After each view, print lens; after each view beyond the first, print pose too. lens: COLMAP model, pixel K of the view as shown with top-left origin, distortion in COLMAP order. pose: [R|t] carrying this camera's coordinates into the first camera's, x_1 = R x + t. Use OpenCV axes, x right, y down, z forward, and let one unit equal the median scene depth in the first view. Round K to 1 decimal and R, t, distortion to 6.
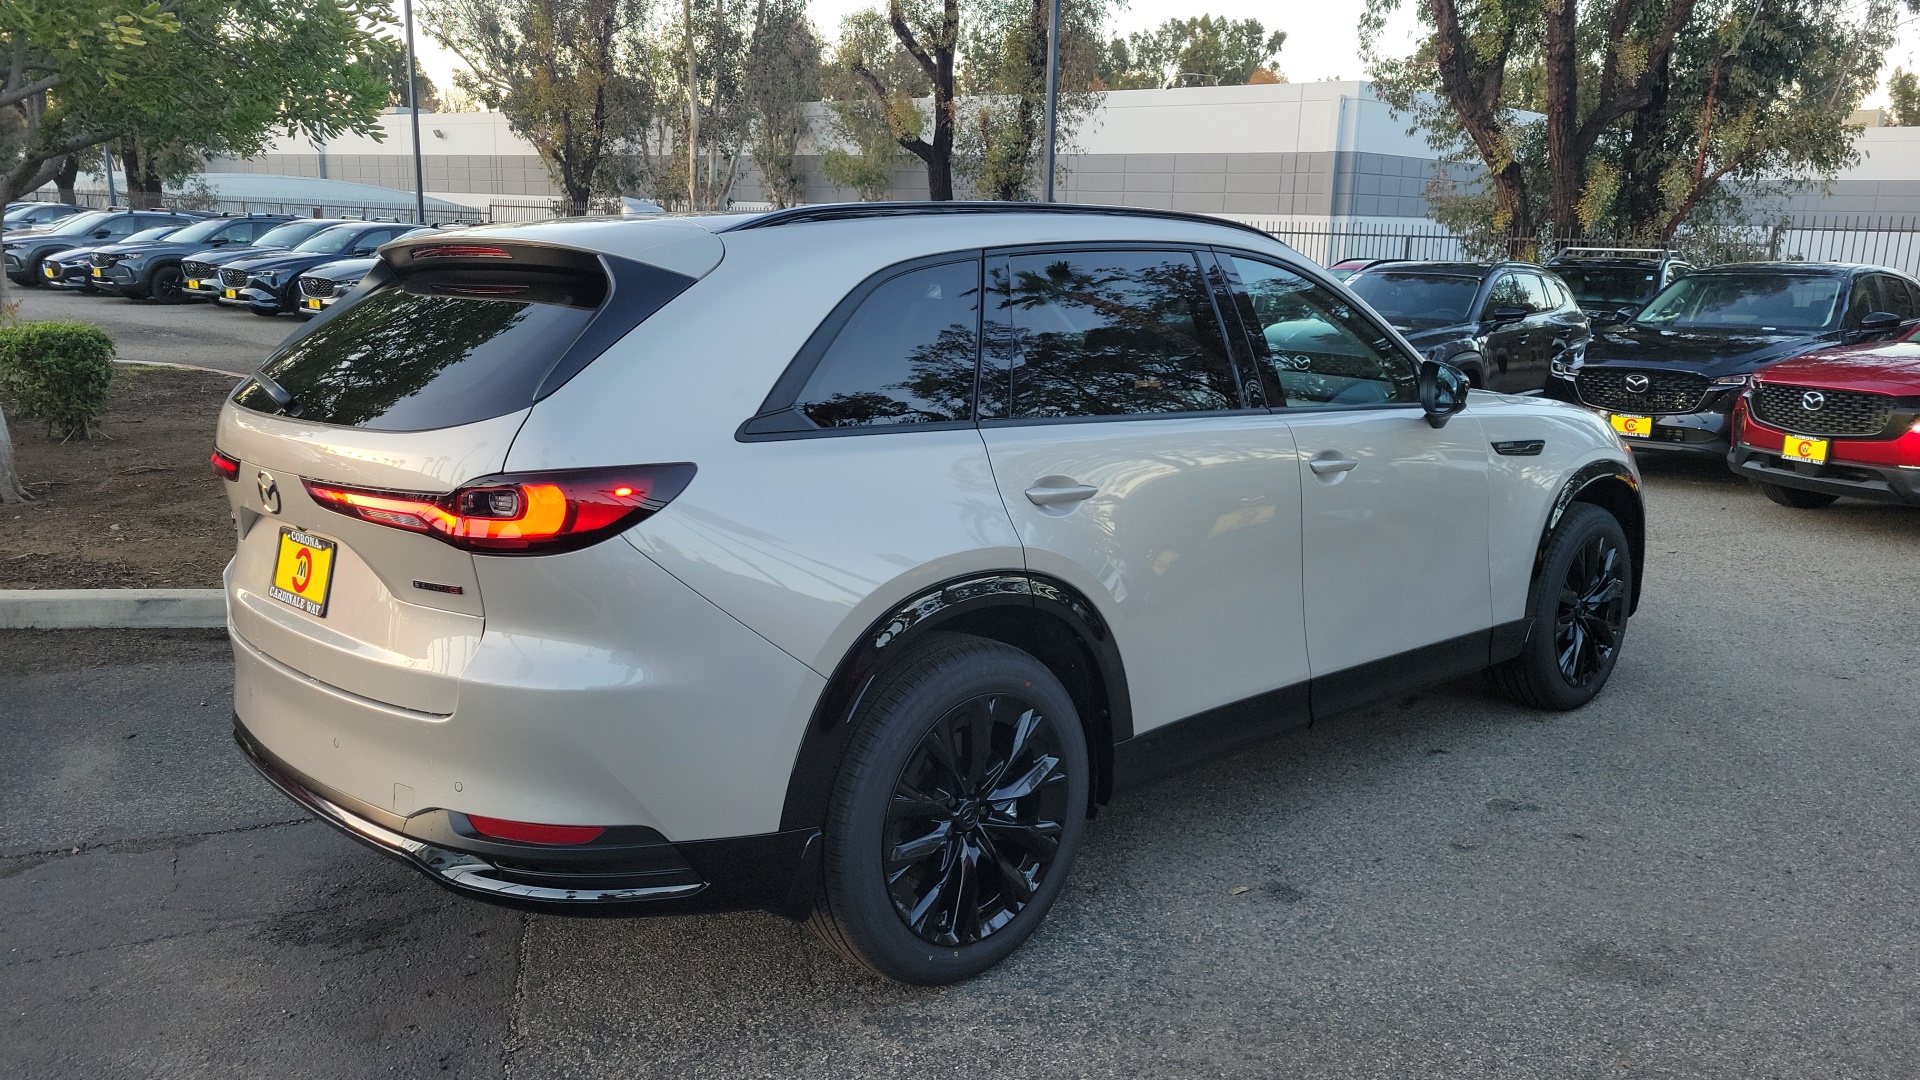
lens RADIAL K [[1435.9, 0, 988.8], [0, 1435.9, 535.4], [0, 0, 1]] dist [0.035742, -0.007074]
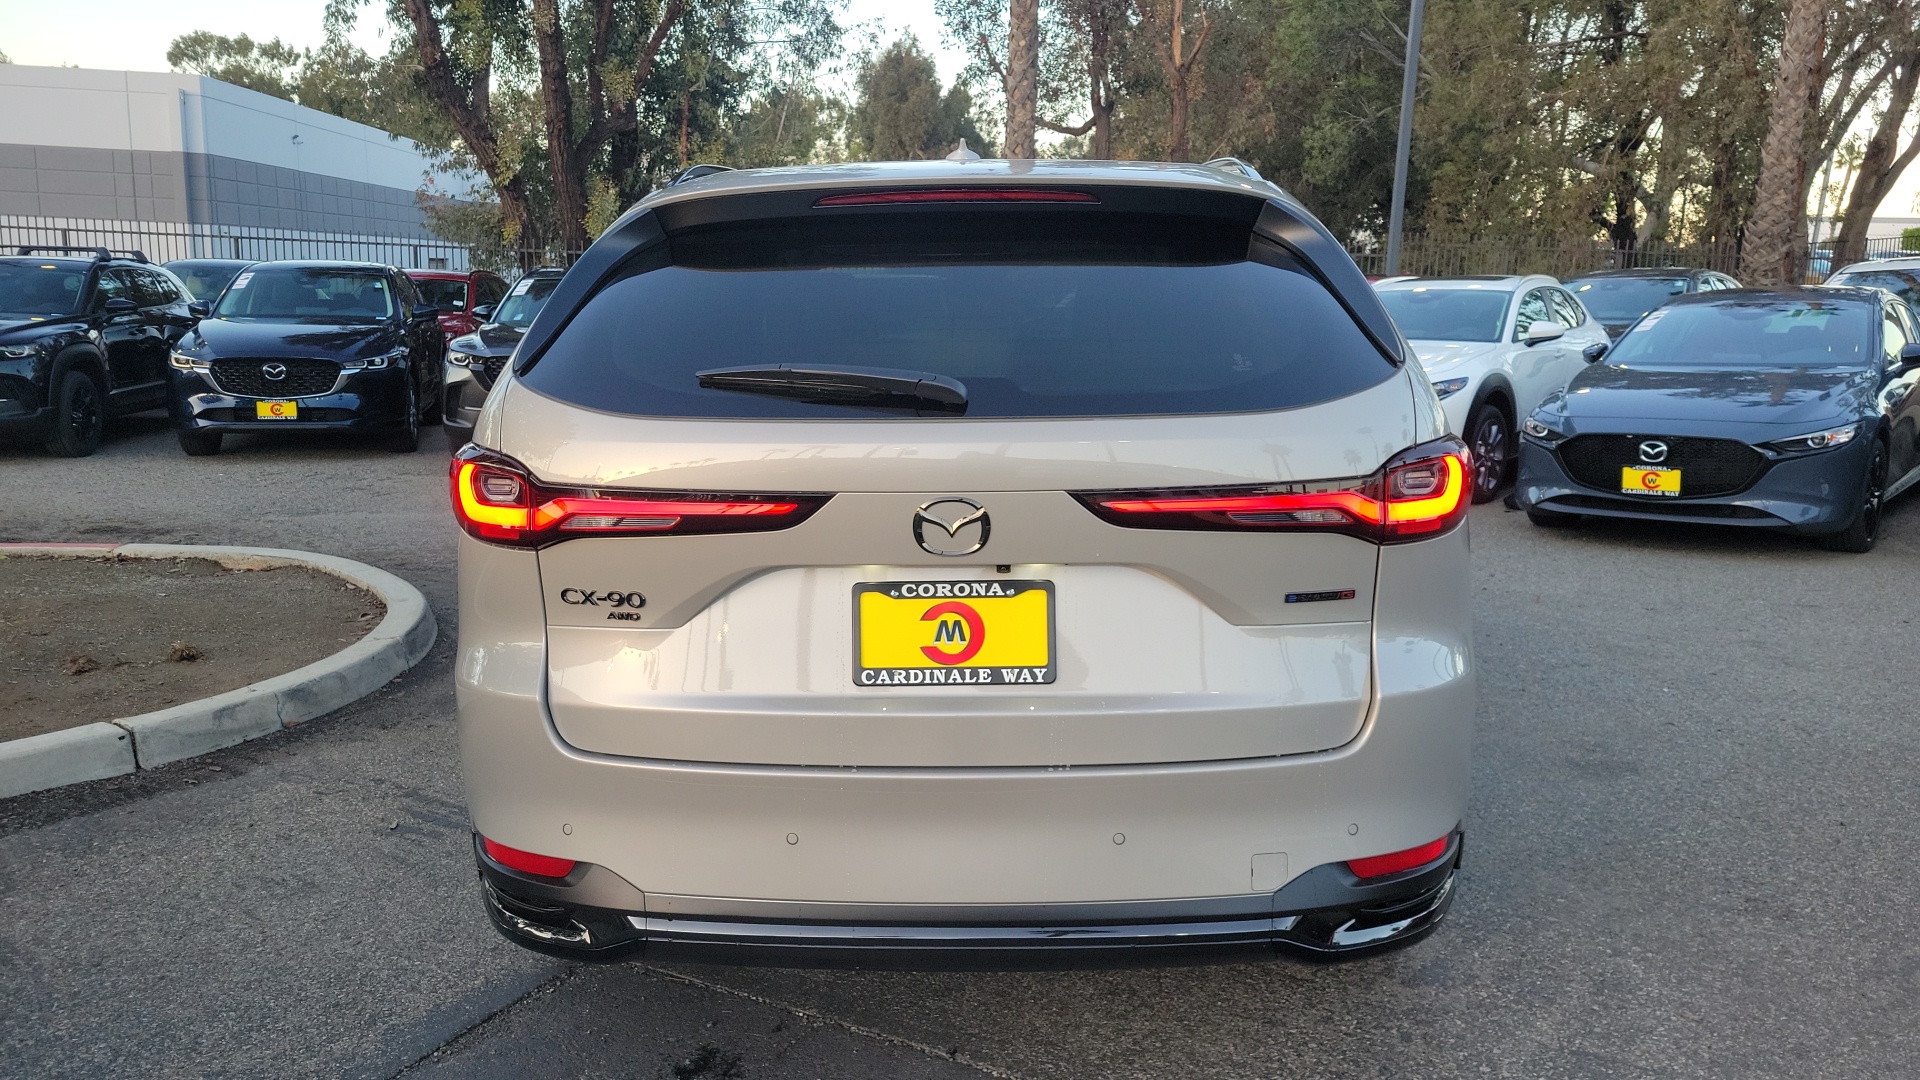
lens RADIAL K [[1418.7, 0, 960.0], [0, 1418.7, 540.0], [0, 0, 1]] dist [0.067254, -0.045571]
pose [[0.709320, -0.131077, 0.692592, -0.145650], [0.137058, 0.989453, 0.046891, -0.008247], [-0.691433, 0.061665, 0.719804, 0.075053]]
